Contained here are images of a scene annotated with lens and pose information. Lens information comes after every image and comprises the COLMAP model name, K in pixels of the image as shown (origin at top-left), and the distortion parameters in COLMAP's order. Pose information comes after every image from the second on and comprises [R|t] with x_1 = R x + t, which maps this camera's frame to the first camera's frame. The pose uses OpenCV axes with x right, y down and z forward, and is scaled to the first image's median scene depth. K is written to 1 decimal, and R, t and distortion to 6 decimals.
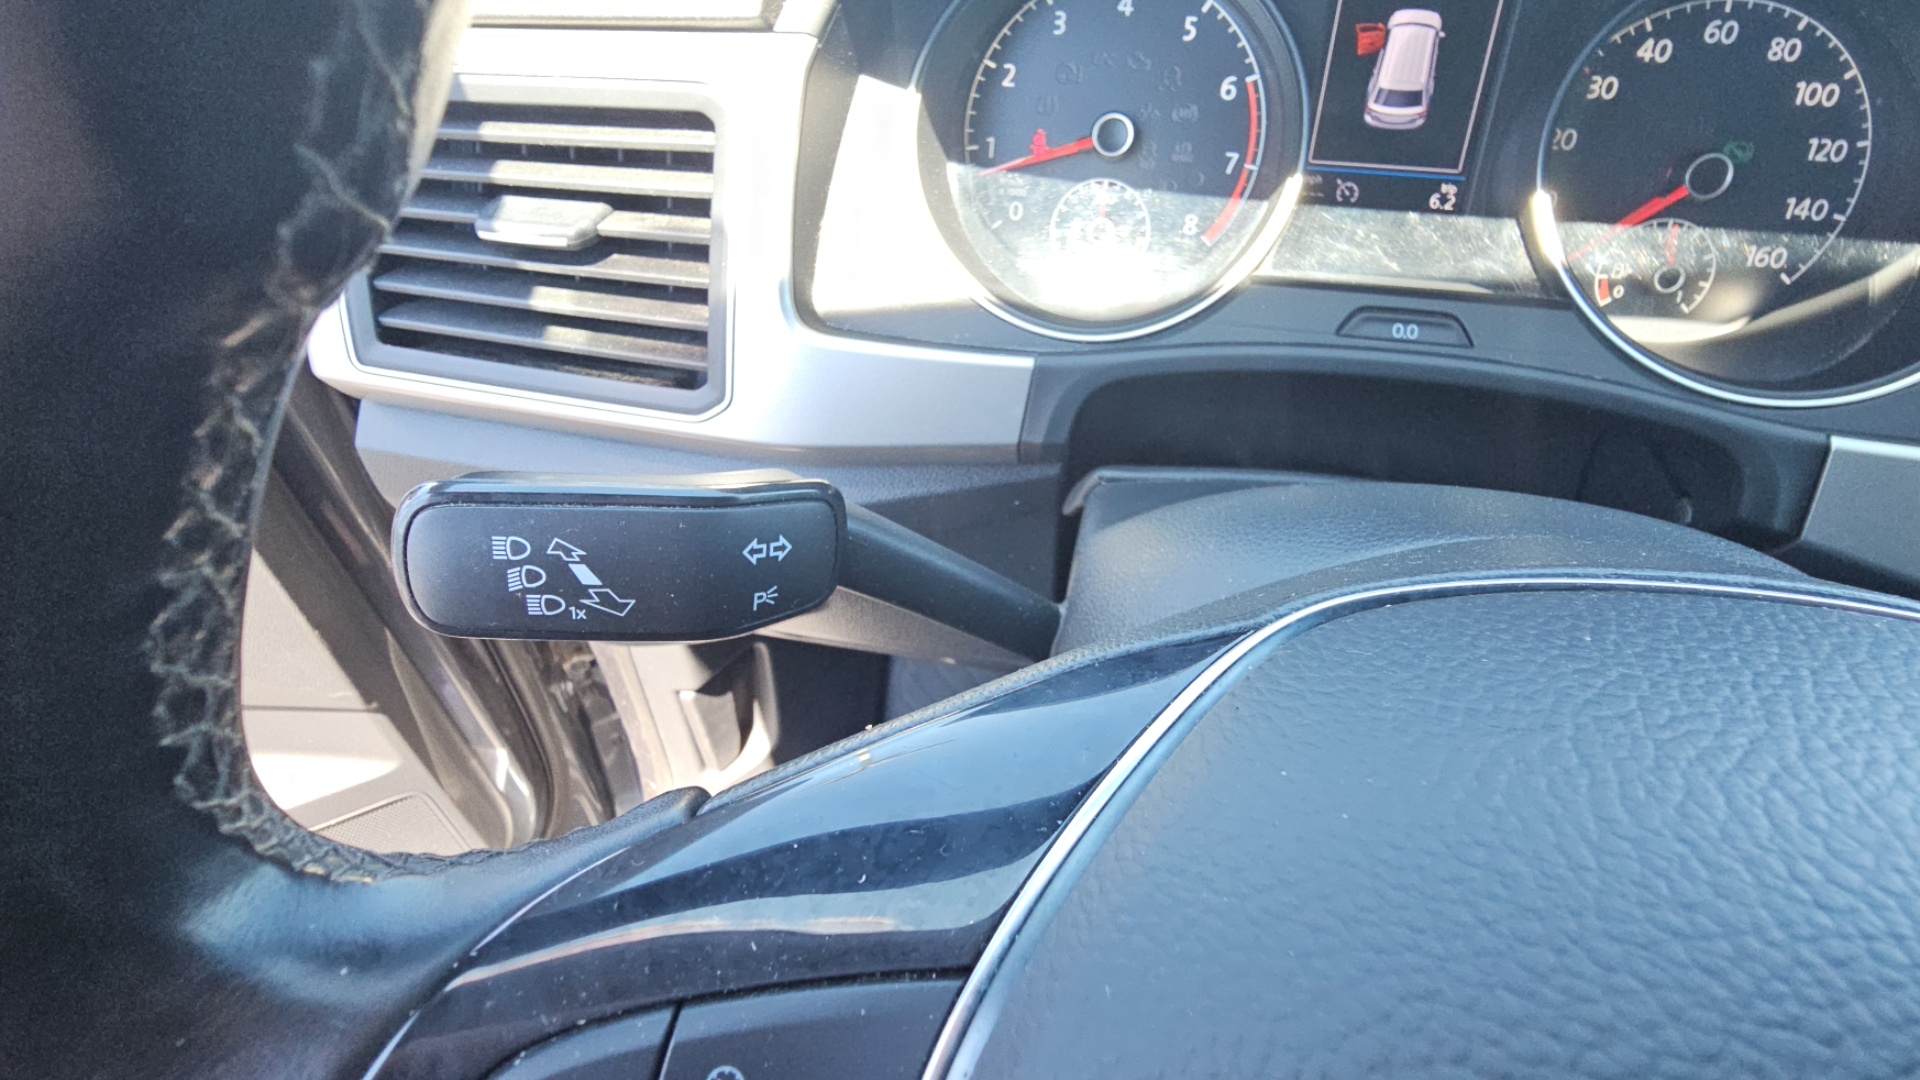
lens RADIAL K [[858.7, 0, 978.9], [0, 858.7, 544.0], [0, 0, 1]] dist [0.008358, -0.007694]
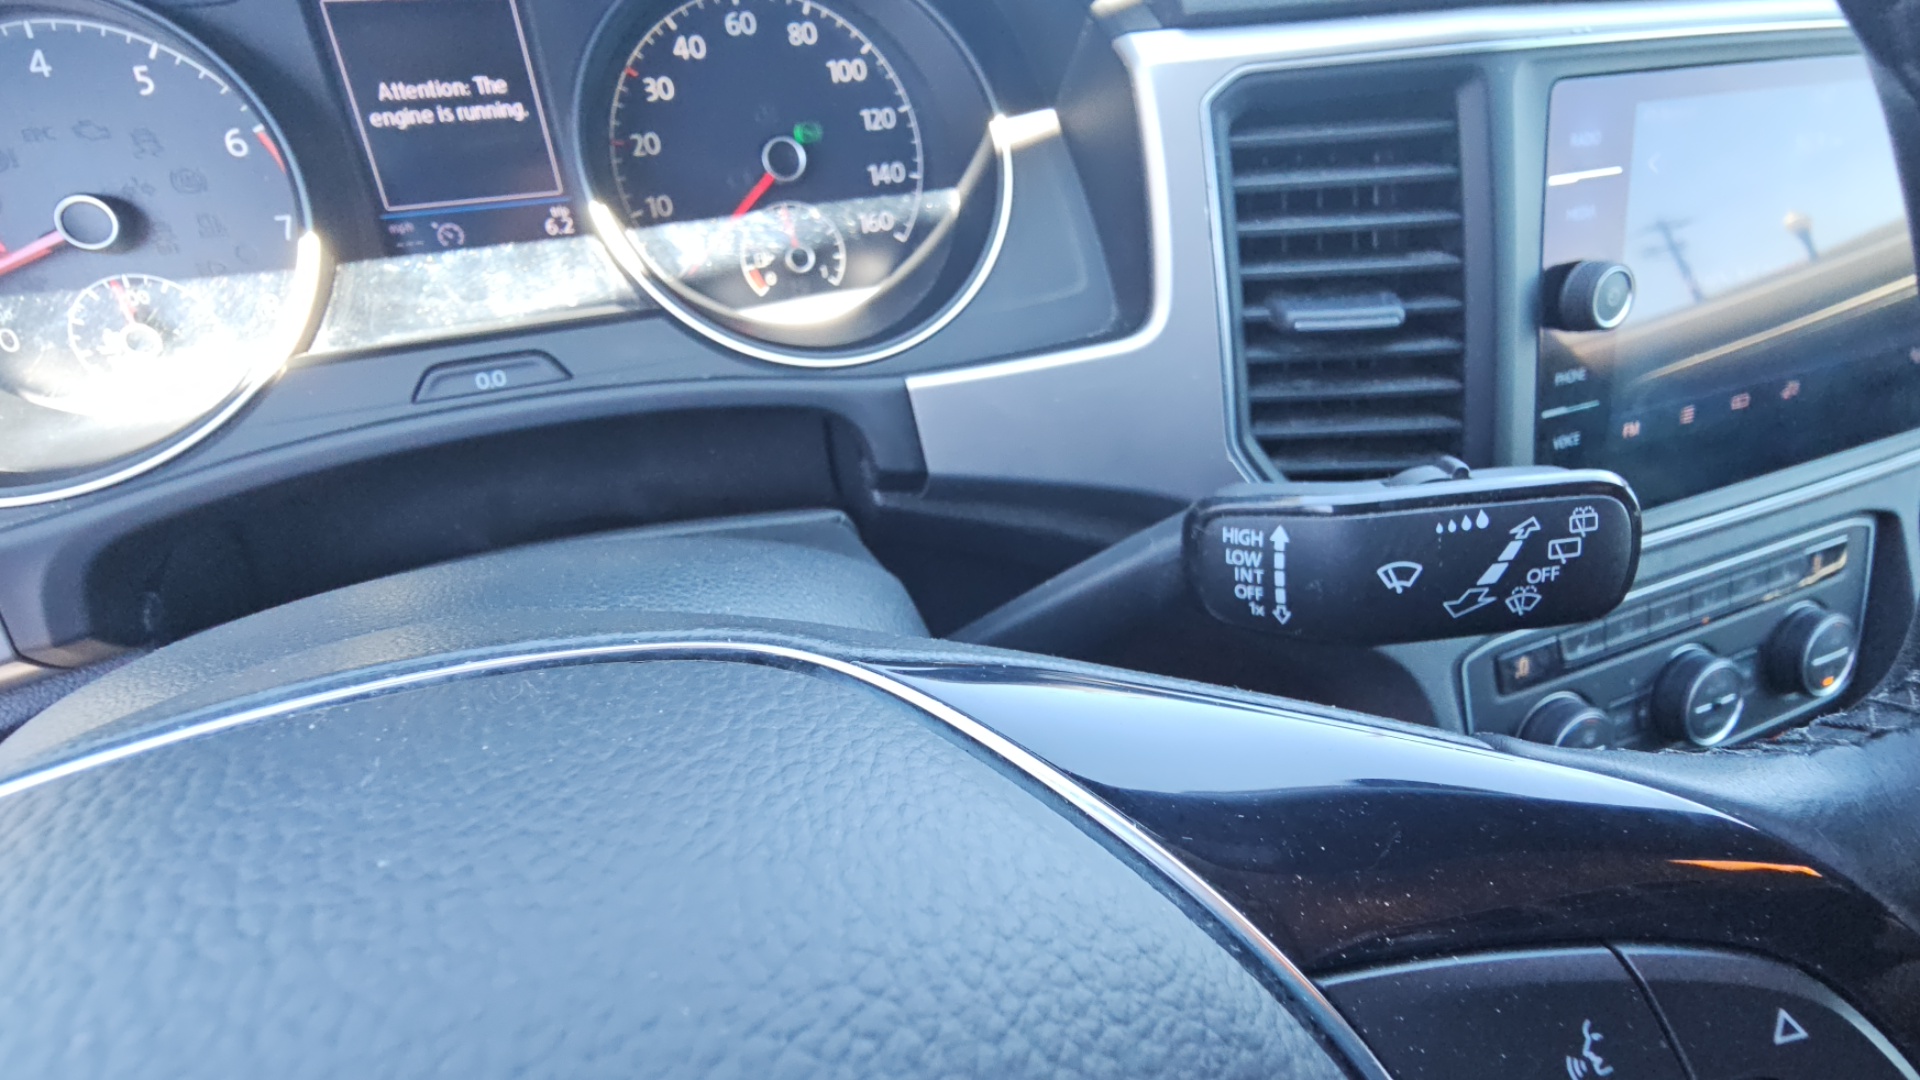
lens RADIAL K [[865.0, 0, 970.4], [0, 865.0, 534.9], [0, 0, 1]] dist [0.003973, -0.004932]
pose [[0.851718, -0.328869, 0.407948, 0.461313], [0.342979, 0.938470, 0.040478, 0.034090], [-0.396159, 0.105442, 0.912108, 0.003346]]
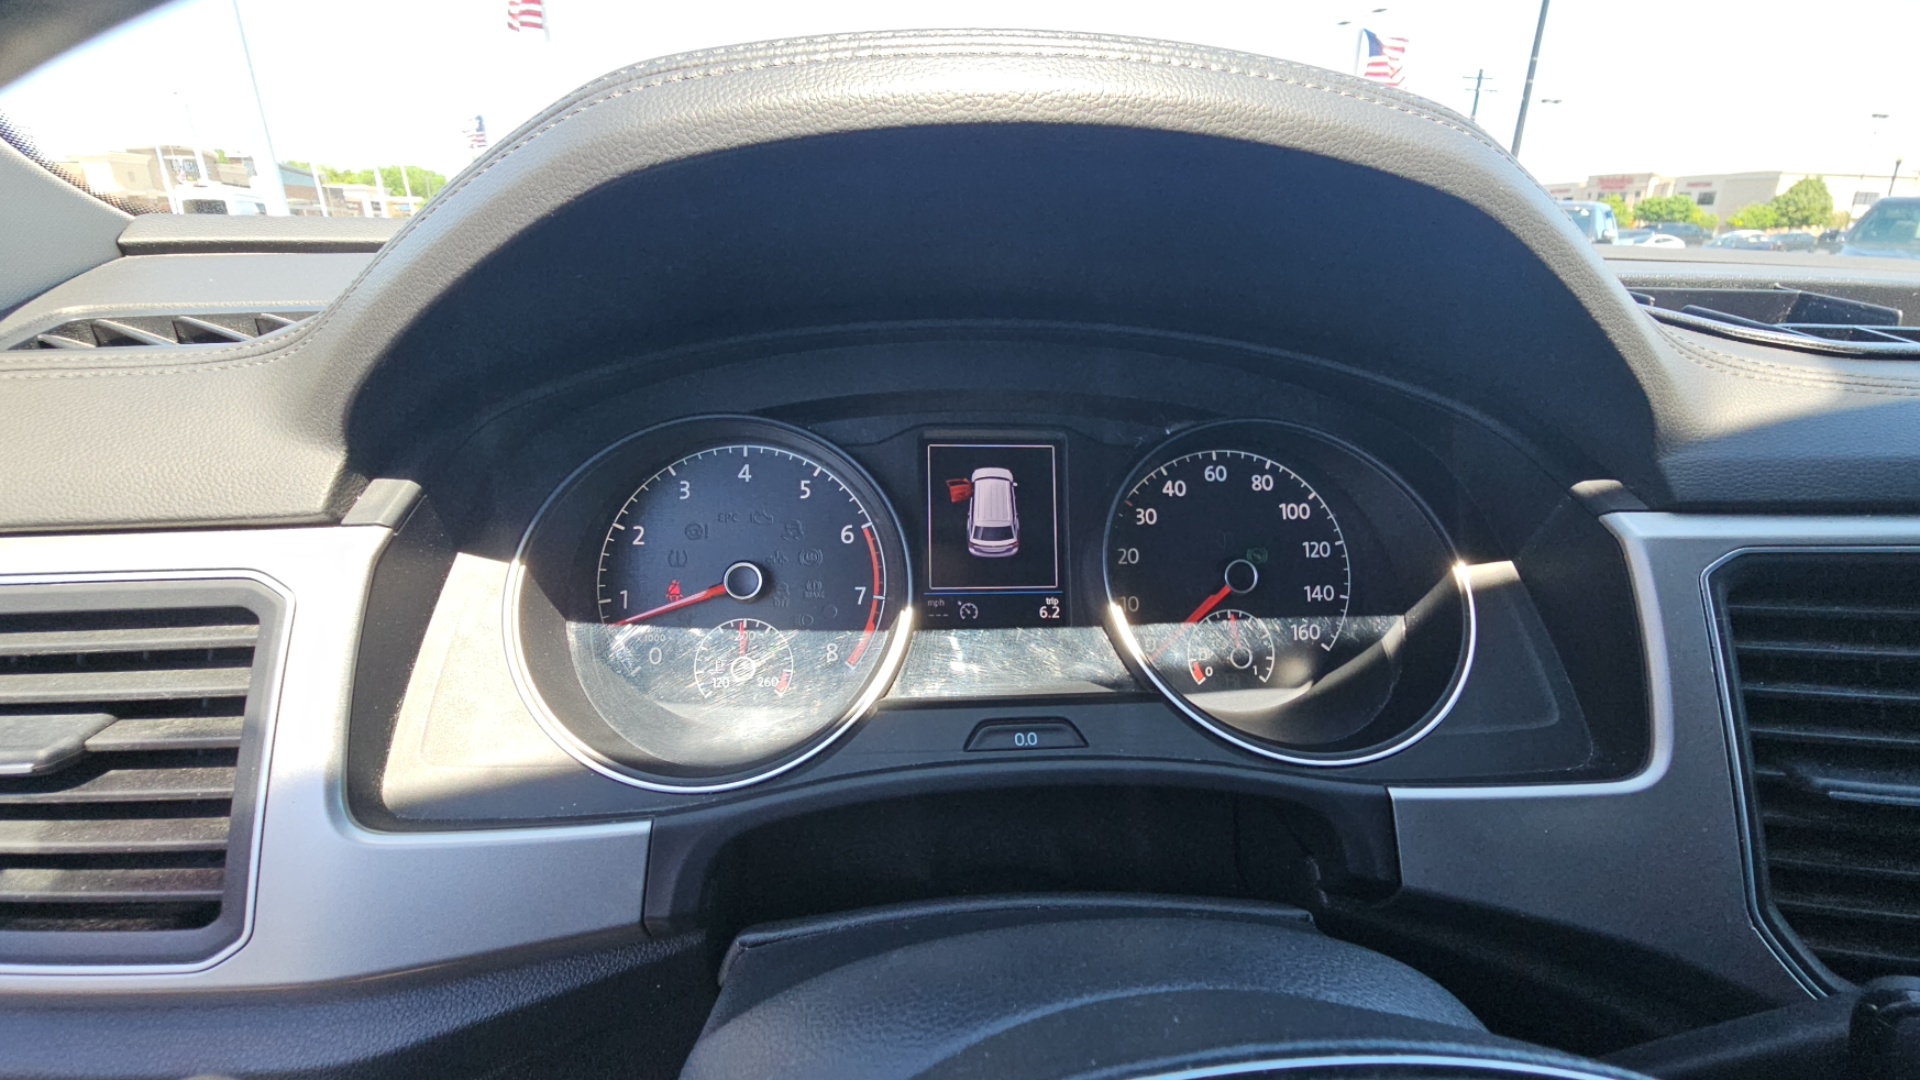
lens RADIAL K [[858.7, 0, 979.7], [0, 858.7, 550.5], [0, 0, 1]] dist [0.008358, -0.007694]
pose [[0.956487, -0.070359, 0.283164, 0.149244], [0.180753, 0.904719, -0.385761, -0.056837], [-0.229042, 0.420158, 0.878070, -0.002412]]
